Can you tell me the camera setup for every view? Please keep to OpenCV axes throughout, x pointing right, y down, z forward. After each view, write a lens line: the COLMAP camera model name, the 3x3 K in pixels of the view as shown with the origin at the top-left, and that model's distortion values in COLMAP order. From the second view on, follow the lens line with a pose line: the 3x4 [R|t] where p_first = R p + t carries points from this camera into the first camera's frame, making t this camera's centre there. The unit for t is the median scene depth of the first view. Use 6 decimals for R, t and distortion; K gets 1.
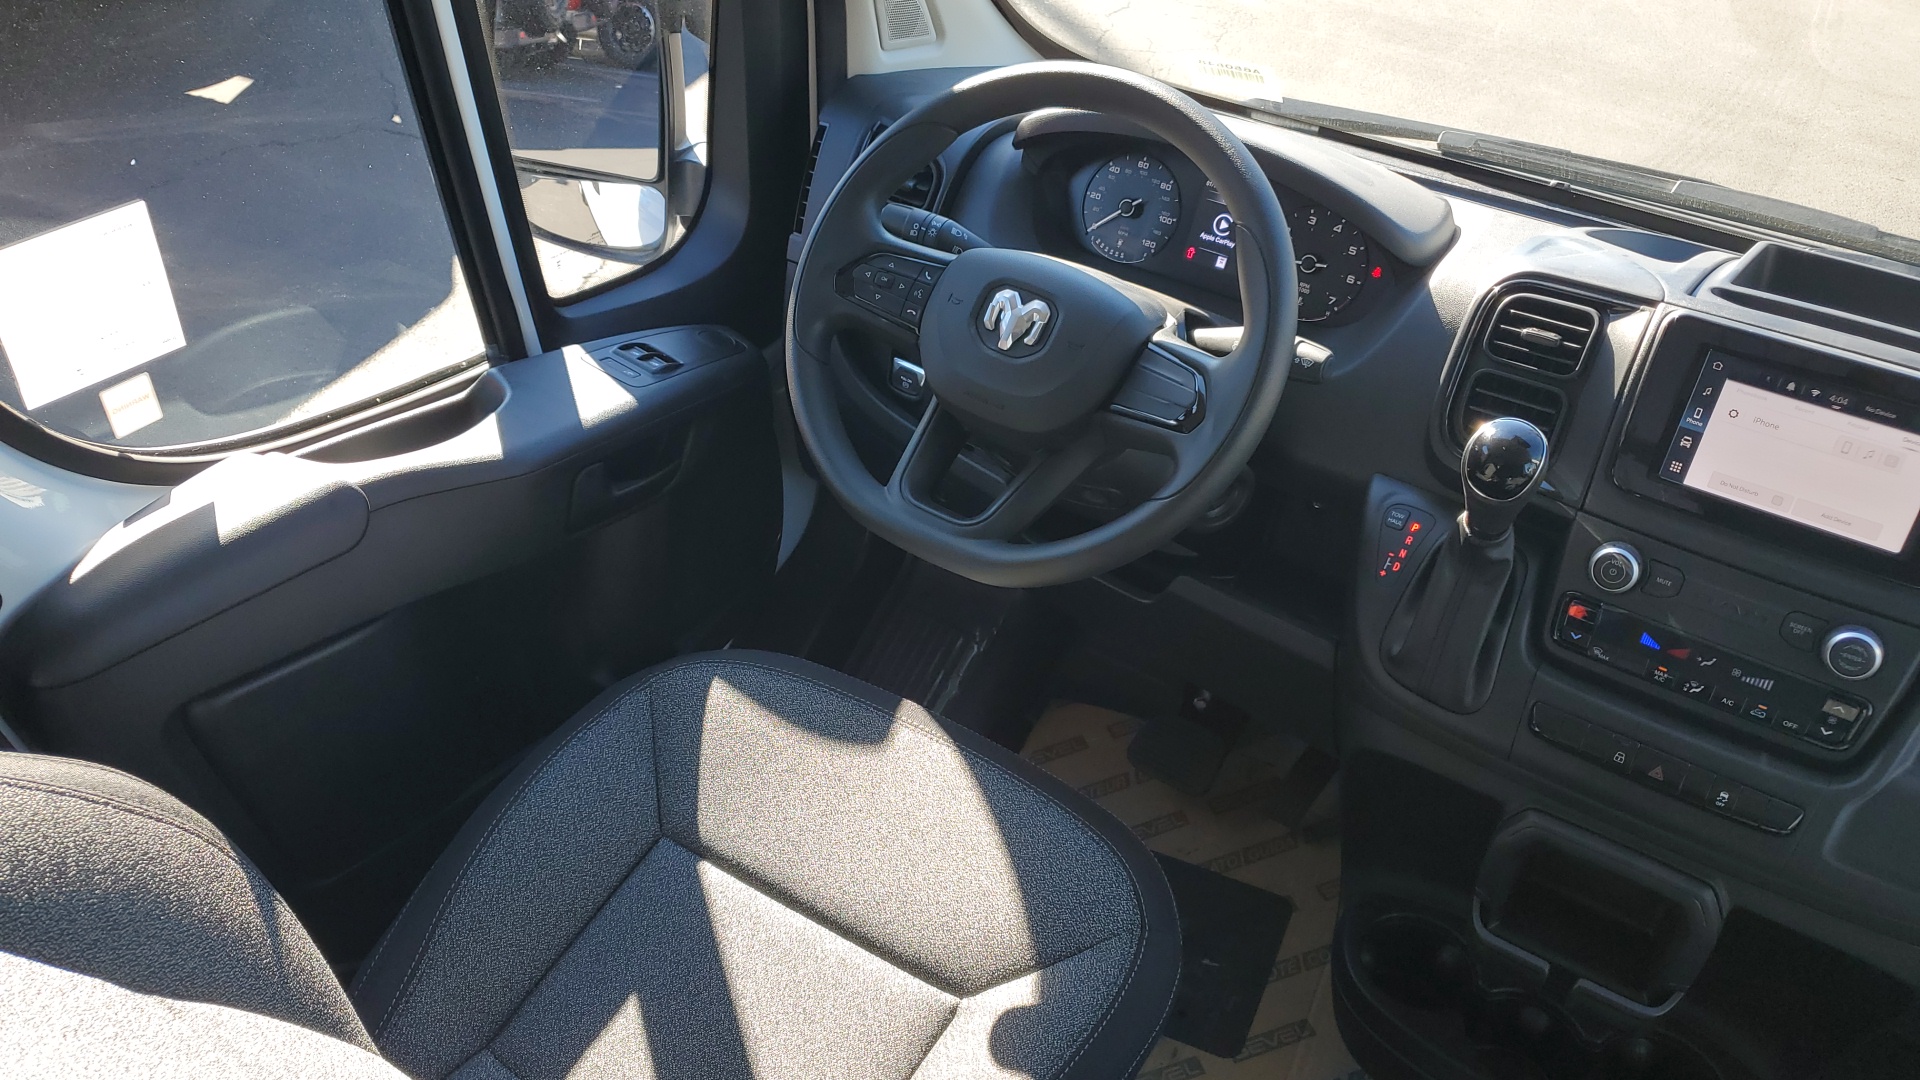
lens RADIAL K [[1510.9, 0, 978.5], [0, 1510.9, 549.3], [0, 0, 1]] dist [0.061387, -0.126753]
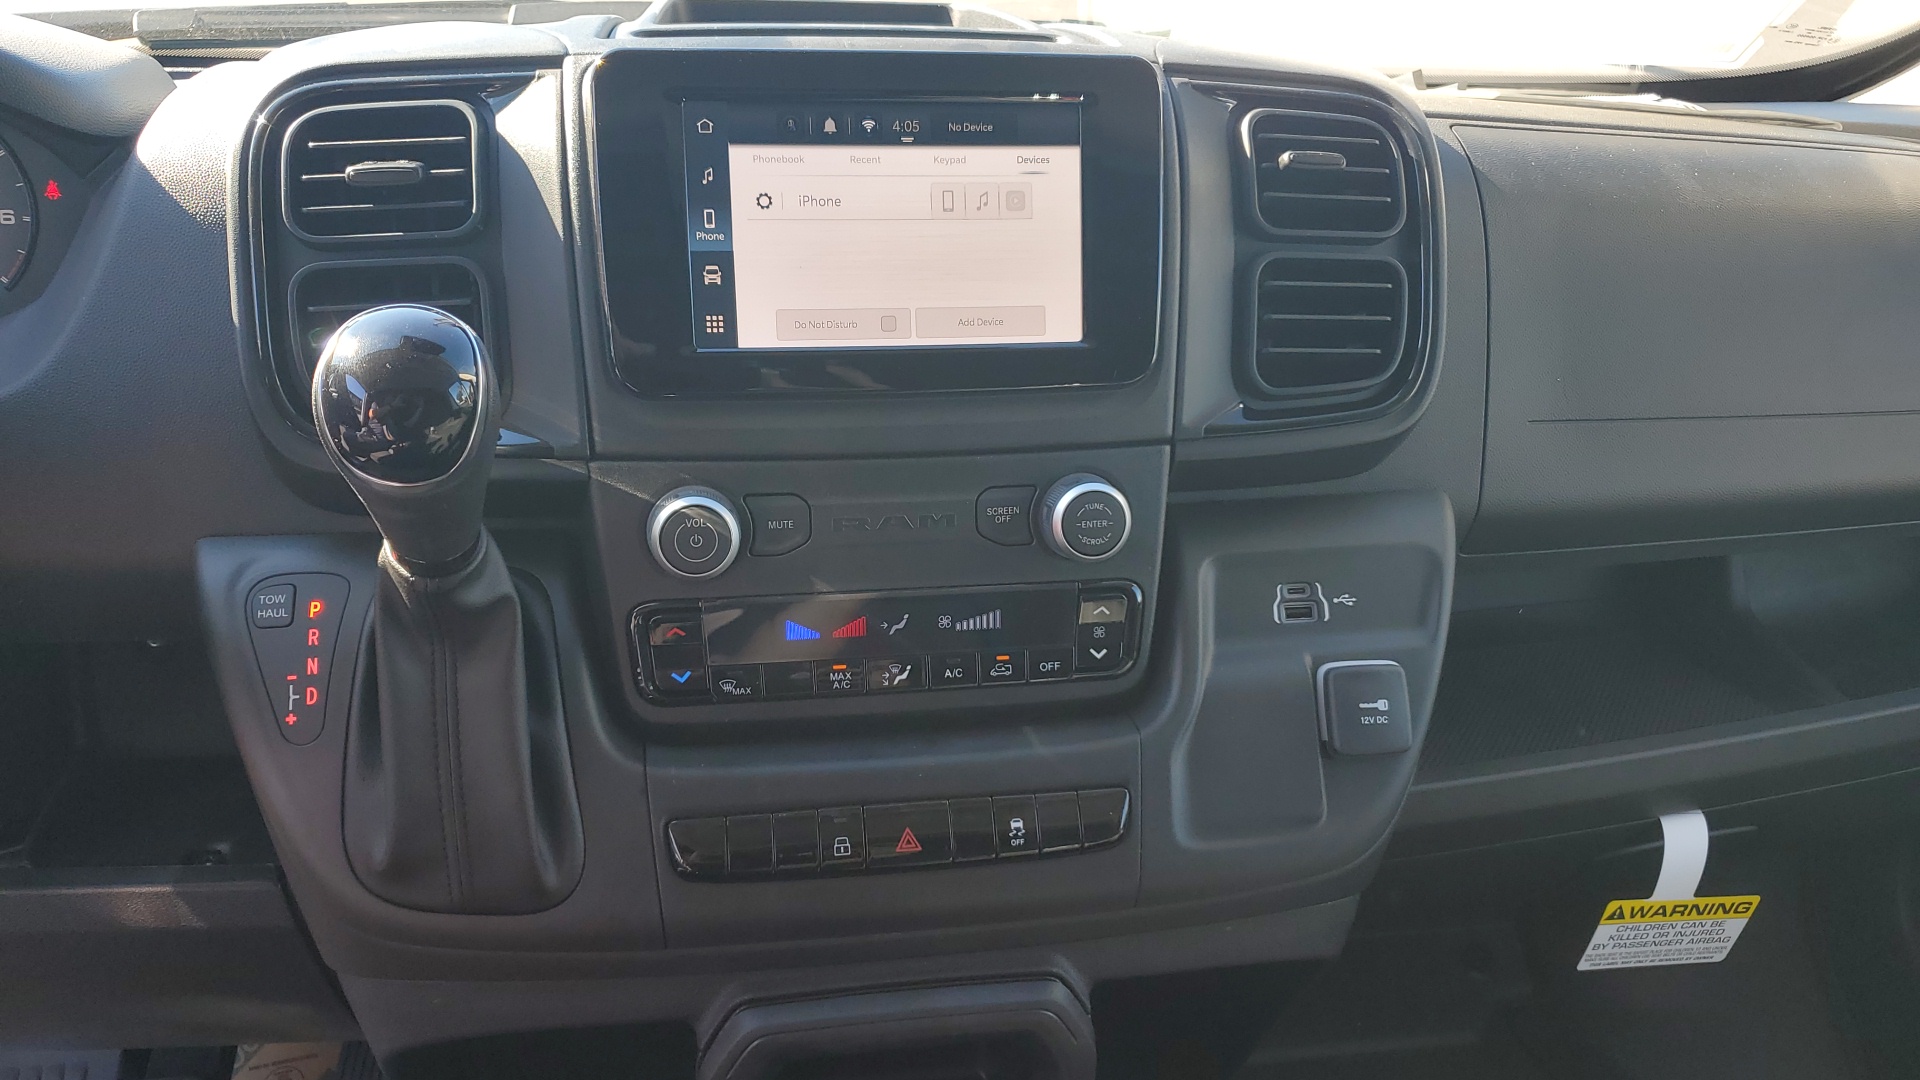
lens RADIAL K [[1521.1, 0, 960.0], [0, 1521.1, 540.0], [0, 0, 1]] dist [0.102830, -0.136235]
pose [[0.744455, -0.360070, 0.562260, 0.175872], [0.391485, 0.917573, 0.069270, 0.013314], [-0.540857, 0.168548, 0.824054, 0.483359]]
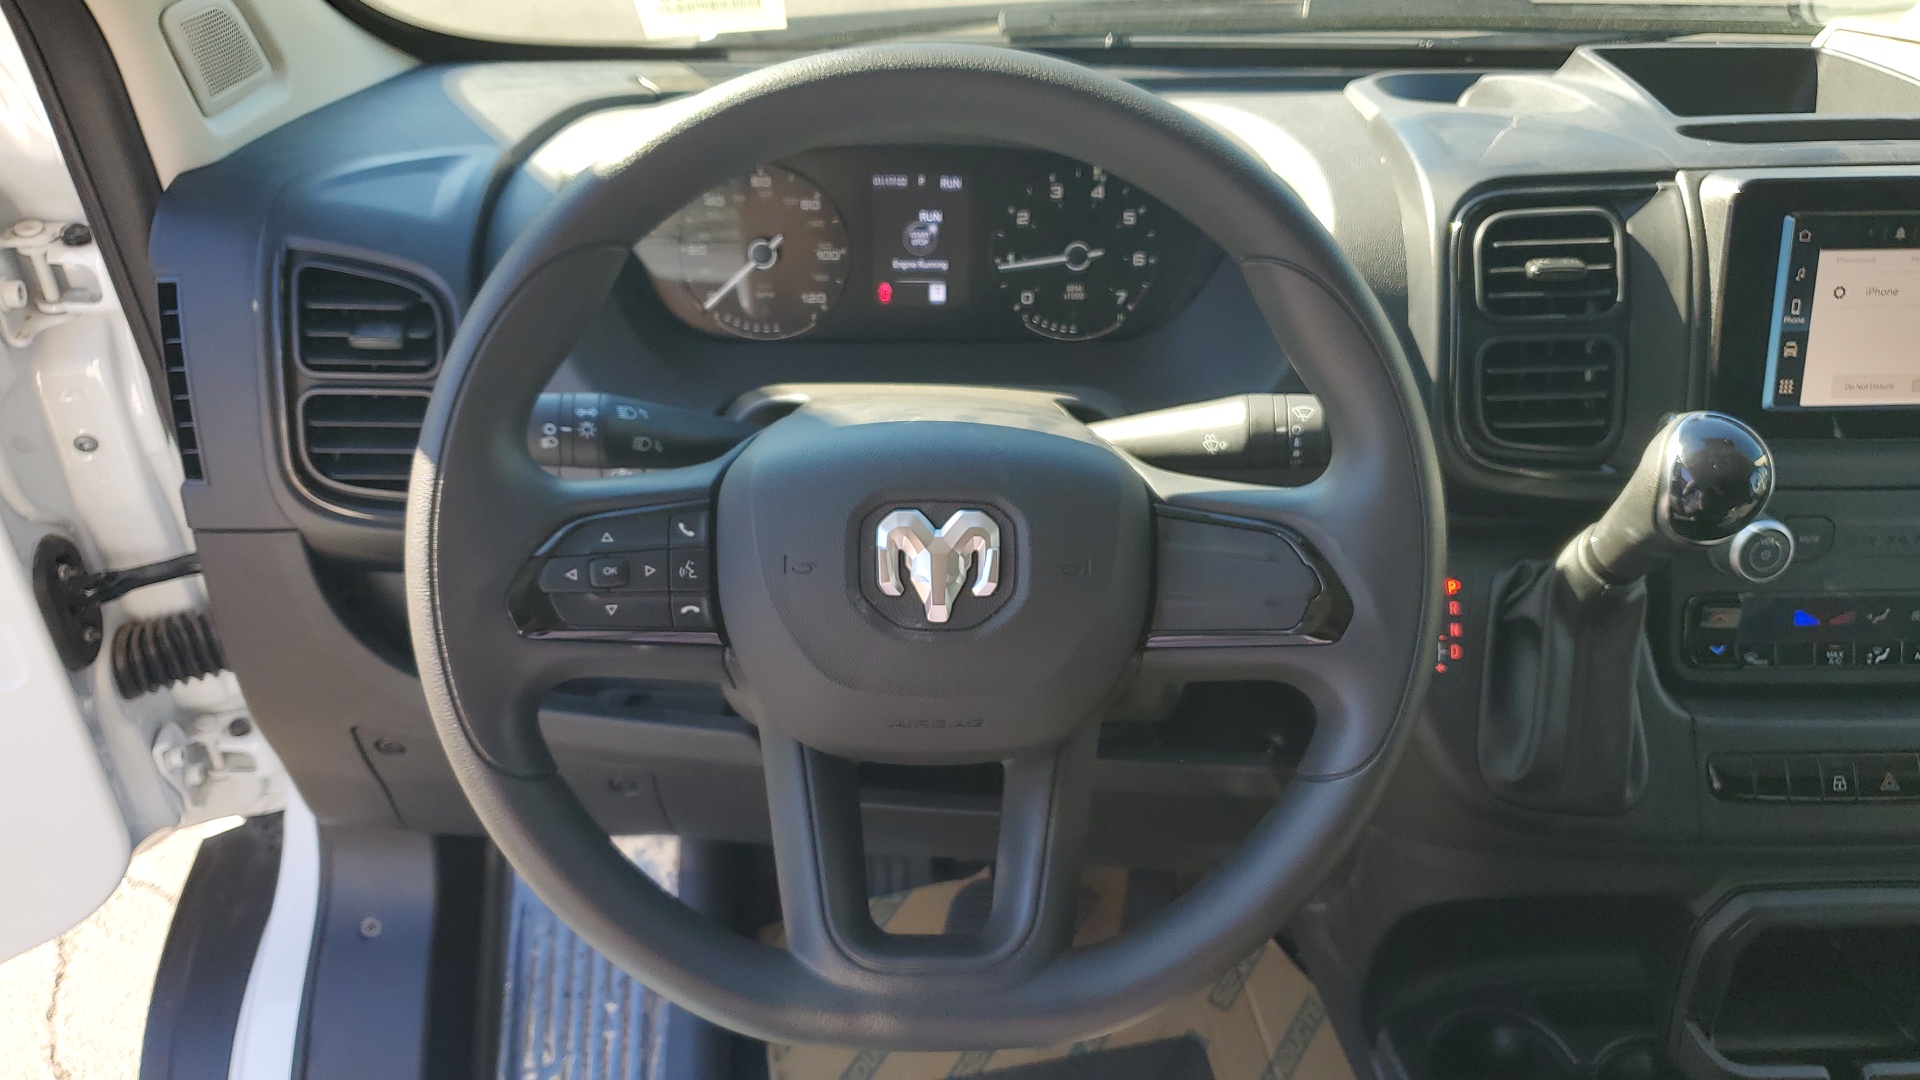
lens RADIAL K [[1546.4, 0, 981.0], [0, 1546.4, 551.0], [0, 0, 1]] dist [0.005364, -0.001869]
pose [[0.814509, -0.393358, 0.426432, -0.179589], [0.365377, 0.918758, 0.149609, -0.218829], [-0.450637, 0.033950, 0.892061, 0.500024]]
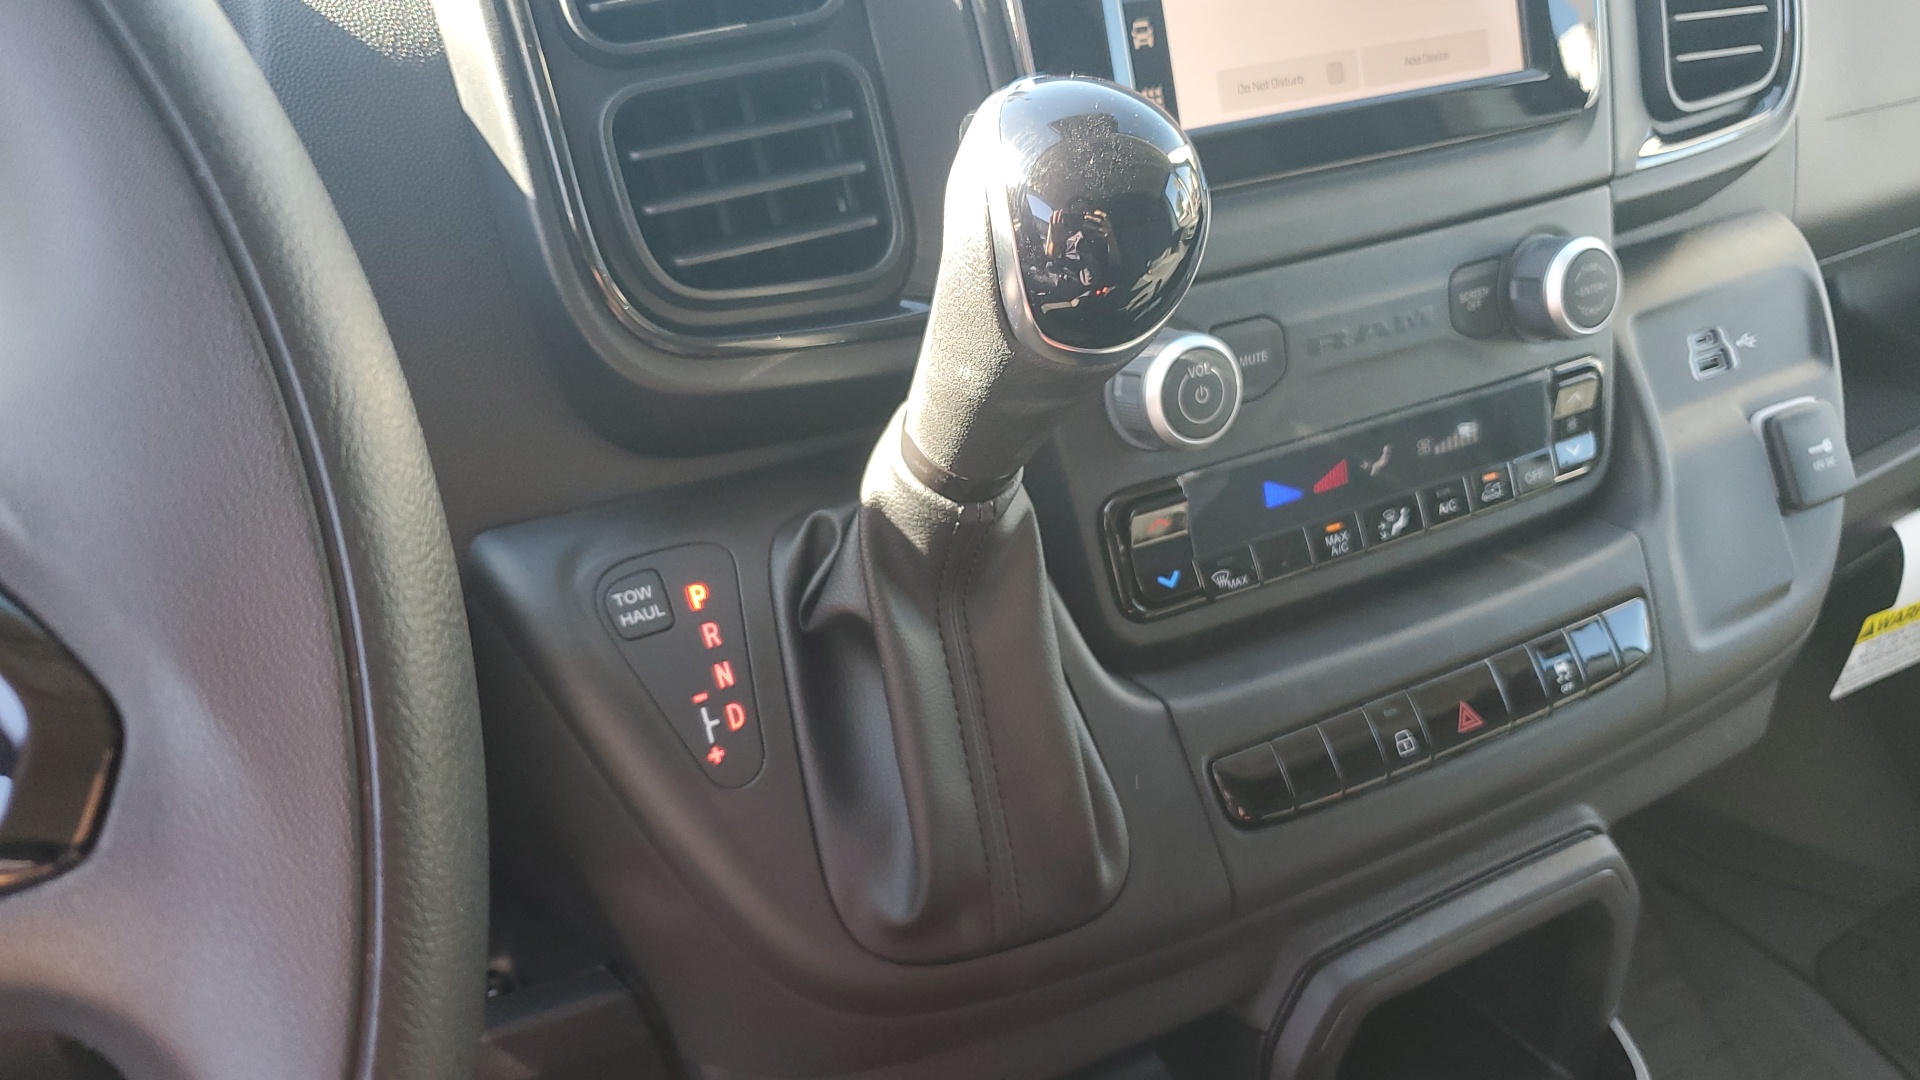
lens RADIAL K [[1546.4, 0, 981.0], [0, 1546.4, 551.0], [0, 0, 1]] dist [0.005364, -0.001869]
pose [[0.474216, -0.539423, 0.695803, 0.080464], [0.523419, 0.808218, 0.269844, -0.088419], [-0.707920, 0.236232, 0.665615, 0.747731]]
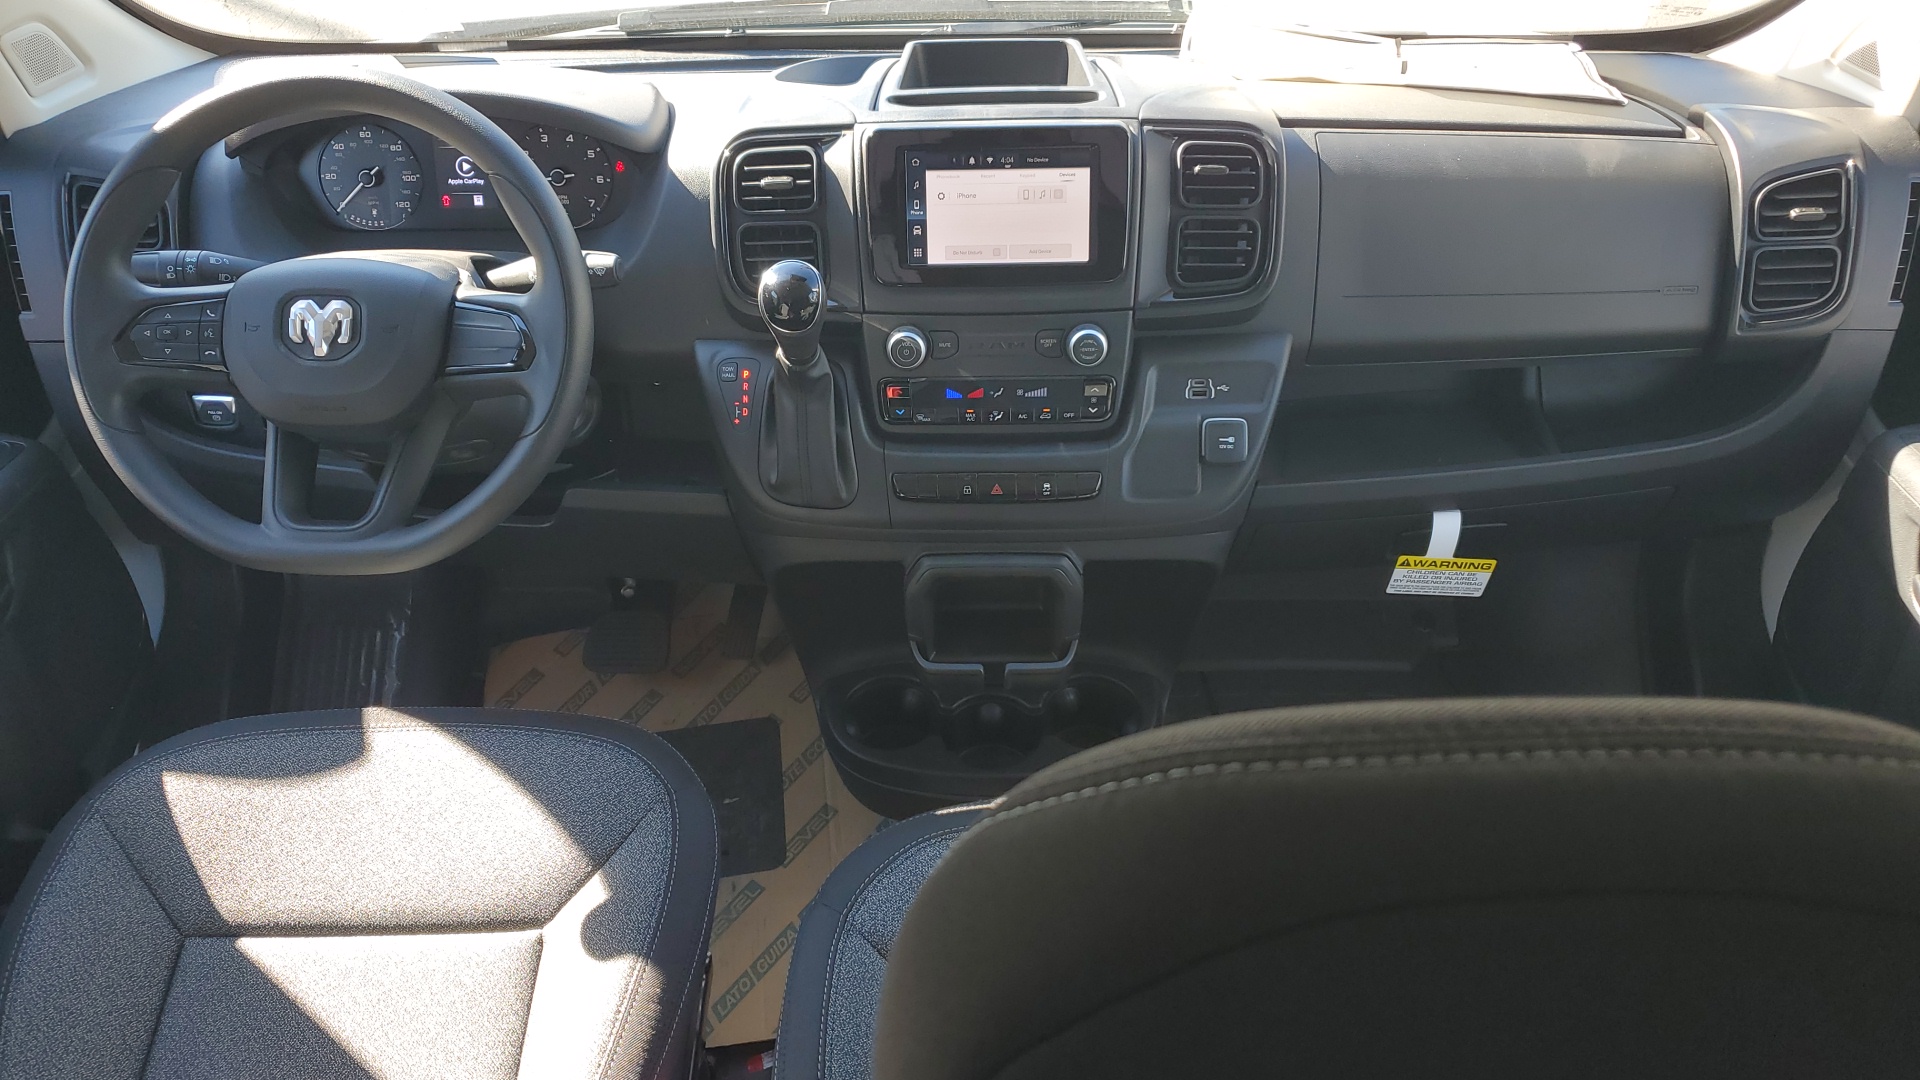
lens RADIAL K [[1484.0, 0, 960.3], [0, 1484.0, 552.1], [0, 0, 1]] dist [0.076497, -0.099849]
pose [[0.842283, -0.403769, 0.357114, -0.034410], [0.369519, 0.914846, 0.162827, -0.015205], [-0.392449, -0.005186, 0.919759, -0.106950]]
